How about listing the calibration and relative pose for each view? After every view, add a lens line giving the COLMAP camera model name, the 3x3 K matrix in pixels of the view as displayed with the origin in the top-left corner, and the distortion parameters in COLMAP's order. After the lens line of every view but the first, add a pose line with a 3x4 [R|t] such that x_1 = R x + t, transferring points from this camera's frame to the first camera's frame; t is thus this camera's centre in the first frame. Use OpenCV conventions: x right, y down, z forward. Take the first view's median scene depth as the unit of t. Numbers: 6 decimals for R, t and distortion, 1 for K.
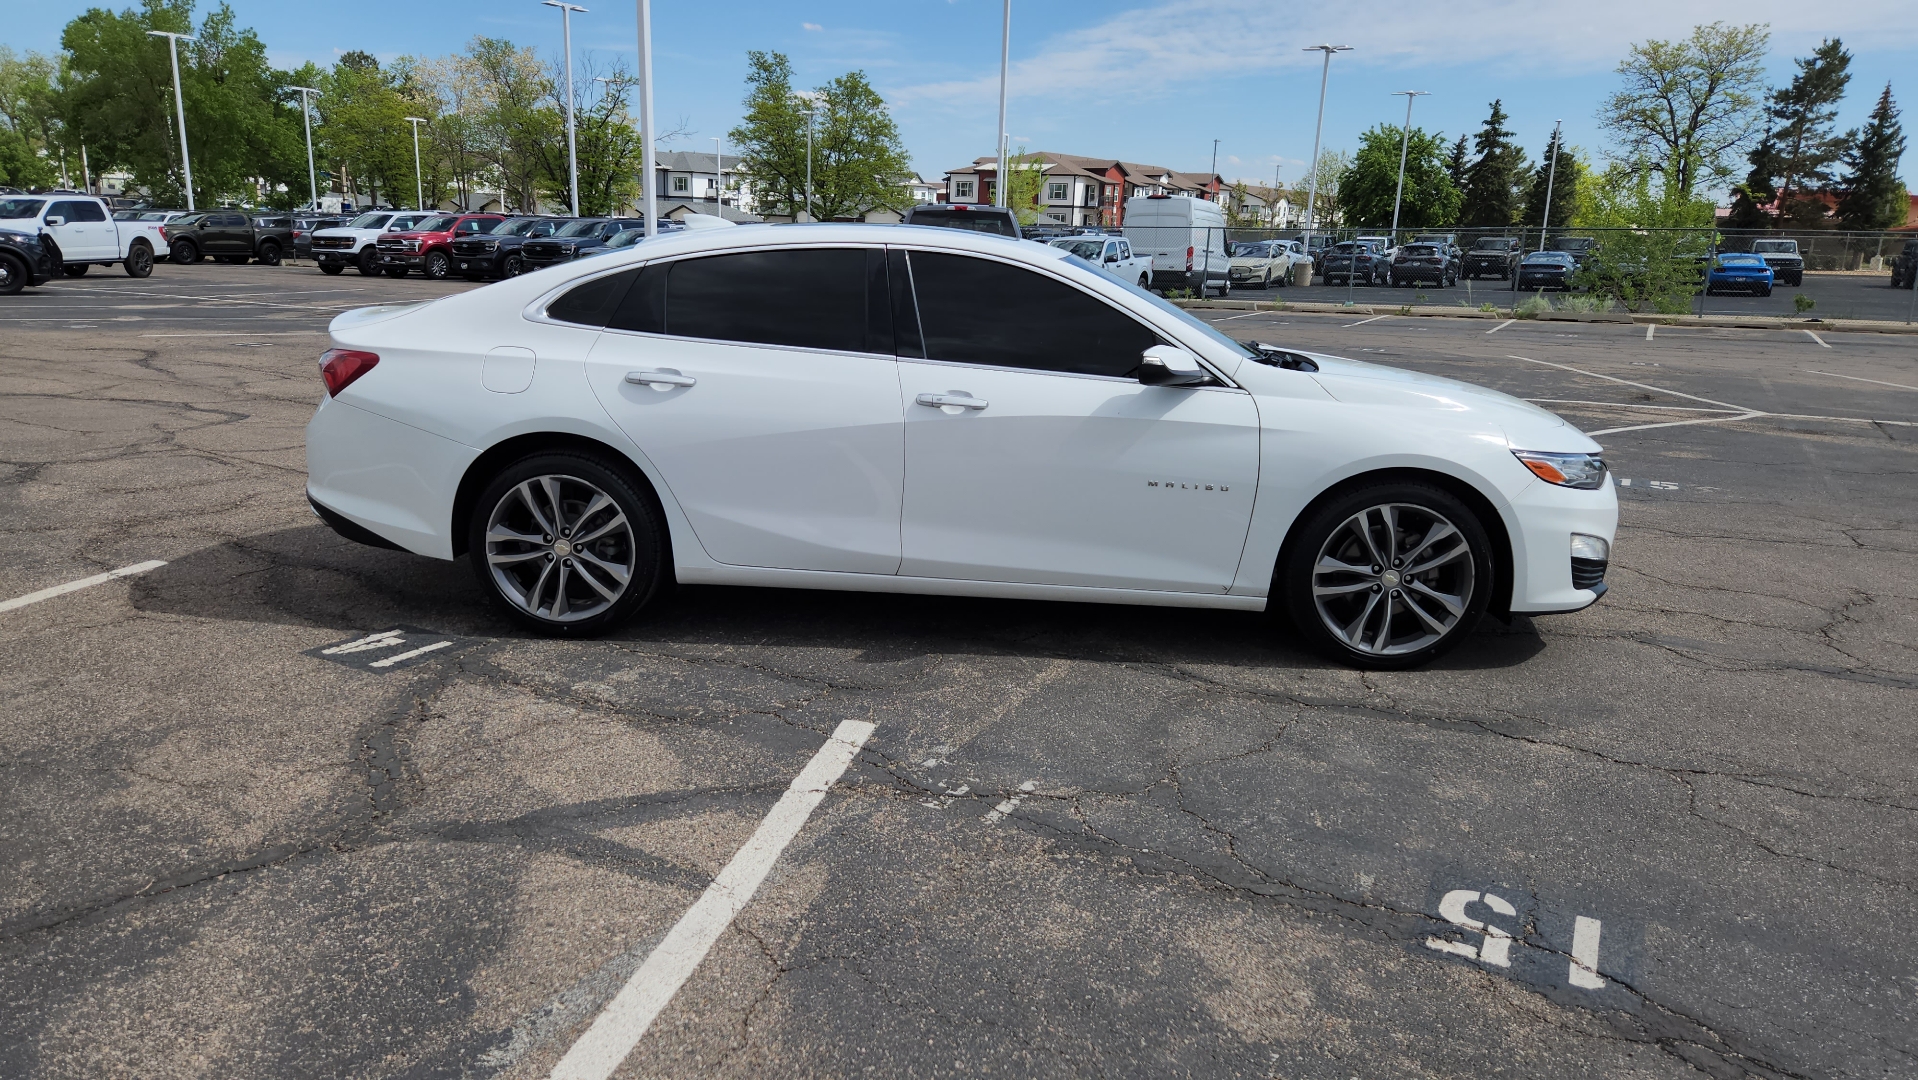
lens RADIAL K [[1287.3, 0, 925.8], [0, 1287.3, 538.4], [0, 0, 1]] dist [0.067118, -0.047846]
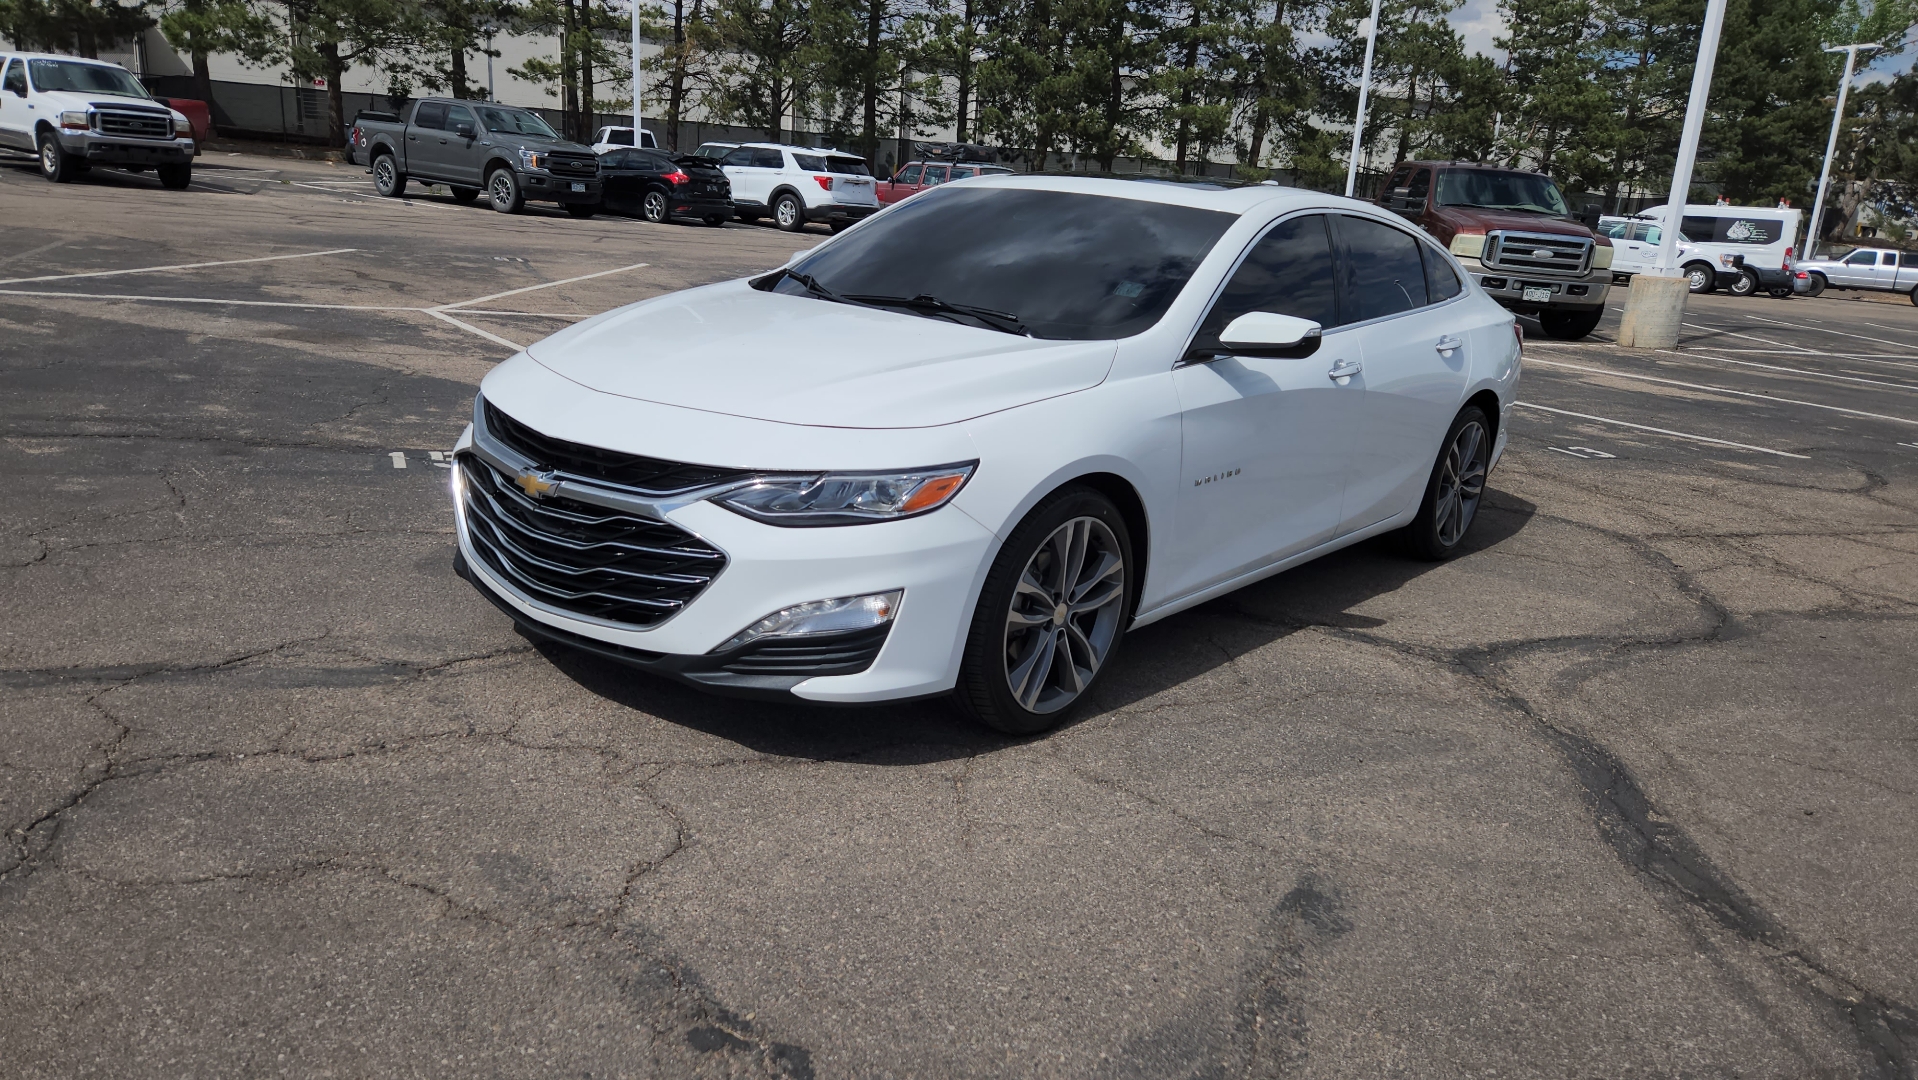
lens RADIAL K [[1283.9, 0, 922.2], [0, 1283.9, 553.8], [0, 0, 1]] dist [0.070577, -0.055538]
pose [[-0.608698, 0.145924, -0.779867, 0.765478], [-0.270017, 0.886165, 0.376566, -0.265902], [0.746042, 0.439792, -0.500005, 1.278128]]
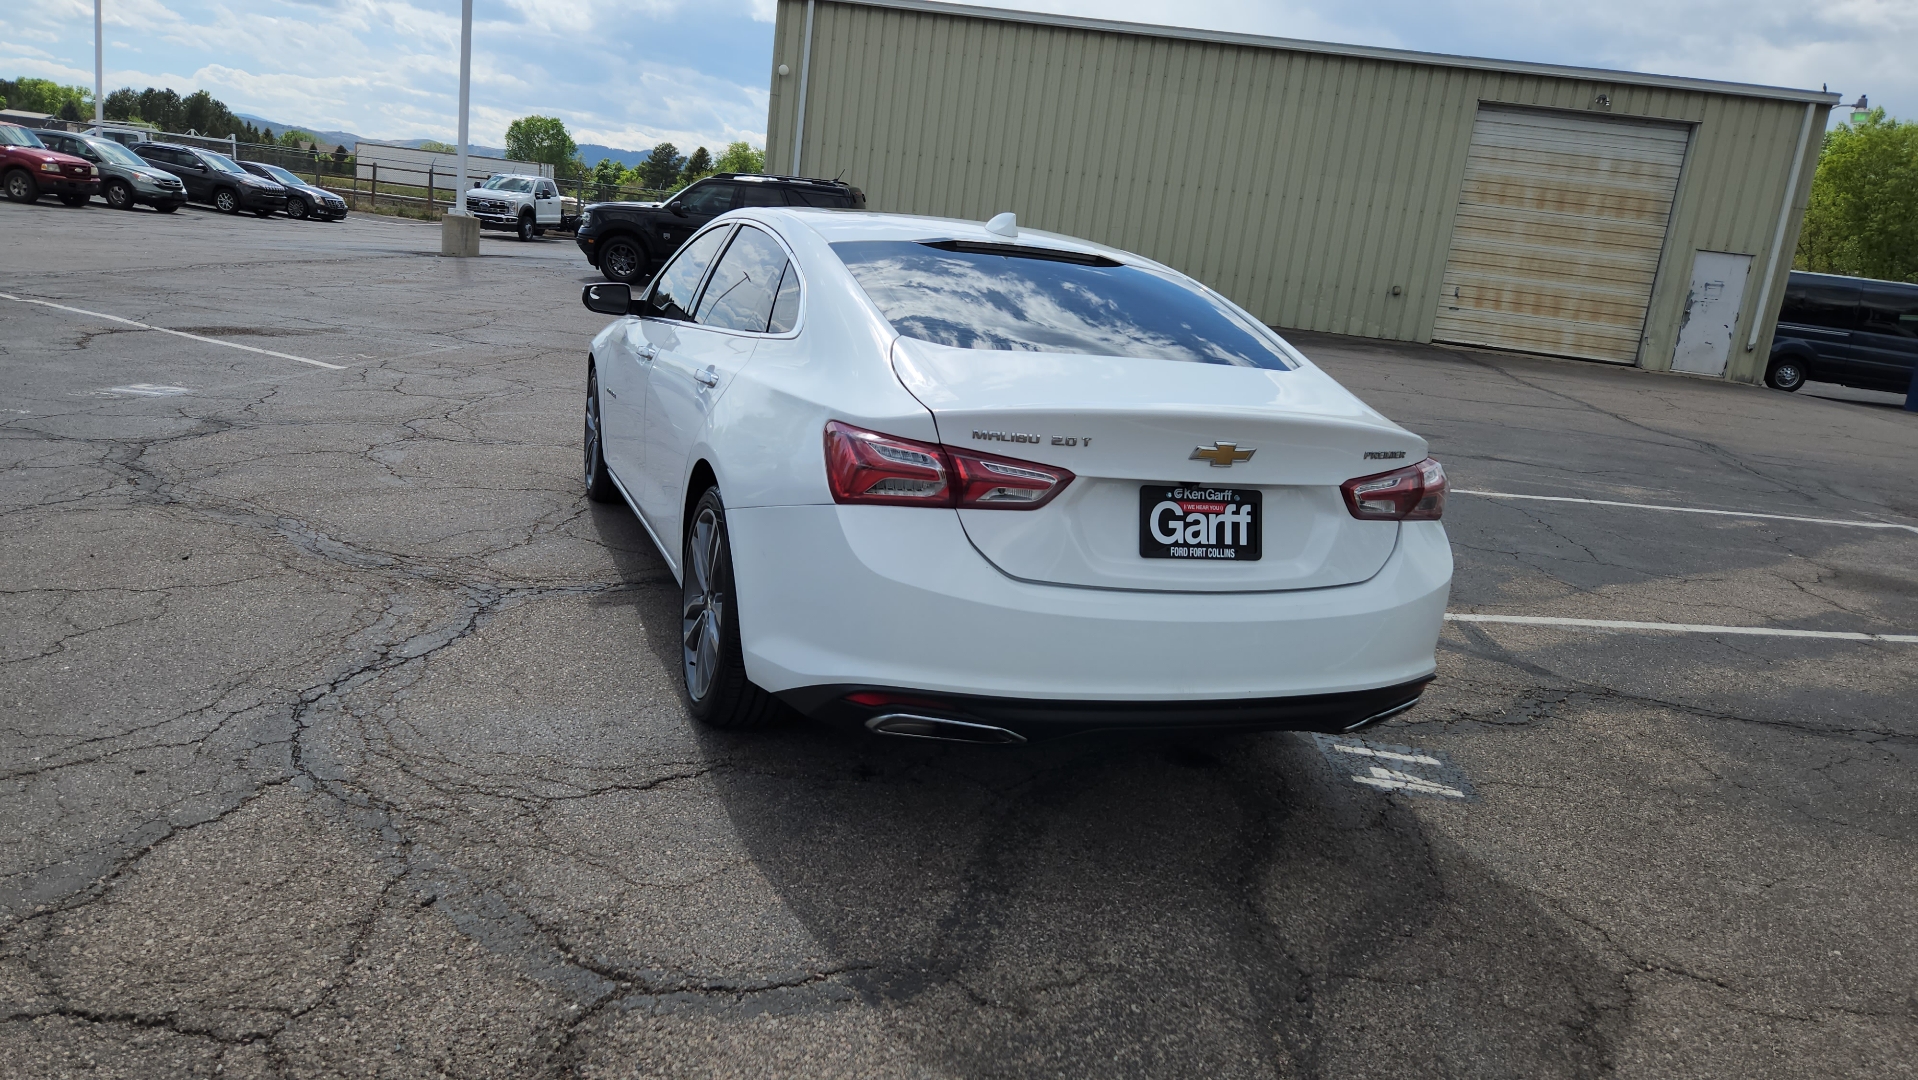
lens RADIAL K [[1286.2, 0, 911.5], [0, 1286.2, 519.7], [0, 0, 1]] dist [0.069536, -0.054018]
pose [[-0.385428, -0.255265, 0.886727, -0.773893], [0.094474, 0.945007, 0.313107, -0.284947], [-0.917889, 0.204453, -0.340116, 1.189109]]
